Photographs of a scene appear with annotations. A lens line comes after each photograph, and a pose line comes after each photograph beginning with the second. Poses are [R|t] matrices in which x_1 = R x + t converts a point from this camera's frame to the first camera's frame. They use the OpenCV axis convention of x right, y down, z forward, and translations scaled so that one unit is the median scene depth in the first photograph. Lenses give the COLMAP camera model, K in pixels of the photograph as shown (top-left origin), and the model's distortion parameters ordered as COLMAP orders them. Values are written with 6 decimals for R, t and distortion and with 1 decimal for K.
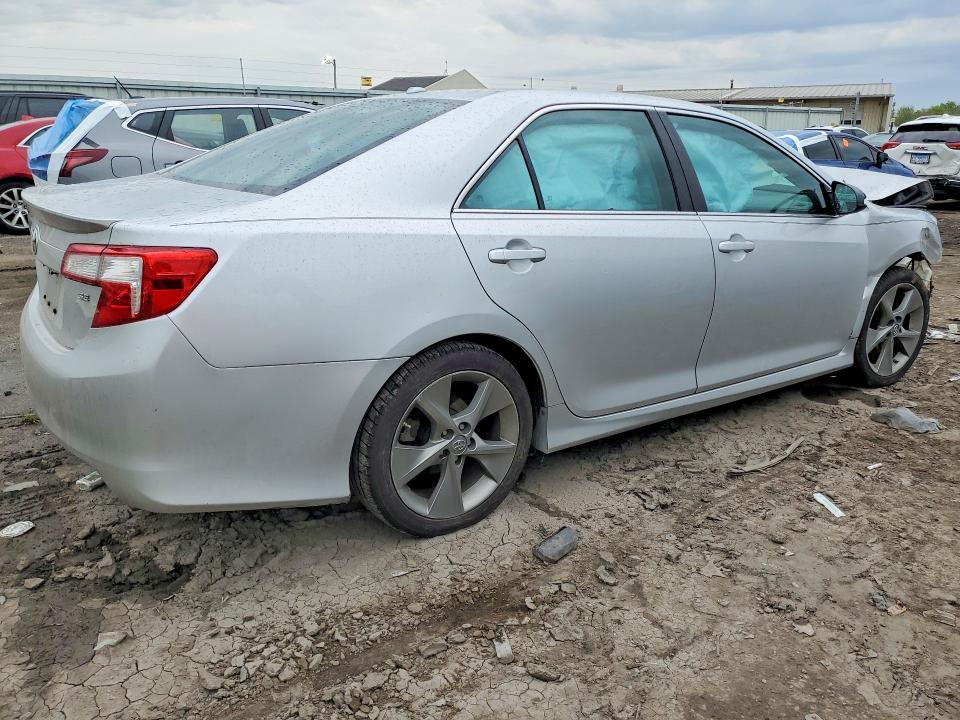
lens RADIAL K [[743.2, 0, 484.5], [0, 743.2, 358.0], [0, 0, 1]] dist [0.020888, -0.008449]
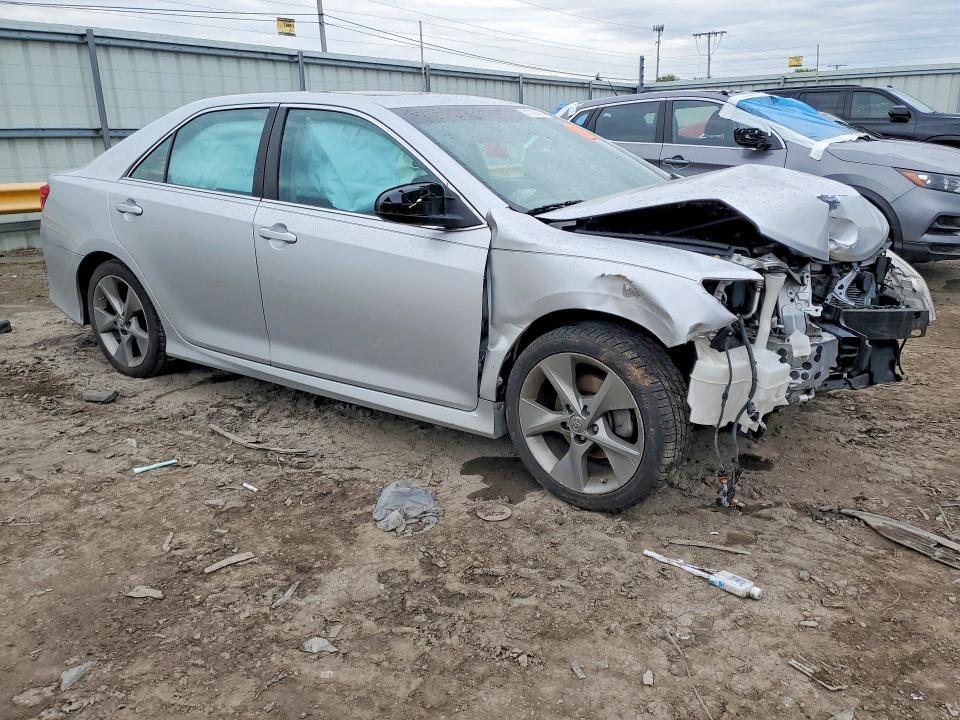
lens RADIAL K [[743.2, 0, 484.5], [0, 743.2, 358.0], [0, 0, 1]] dist [0.020888, -0.008449]
pose [[0.365451, 0.263801, -0.892667, 1.429340], [-0.252239, 0.951185, 0.177830, -0.246528], [0.896003, 0.160177, 0.414152, 0.862344]]
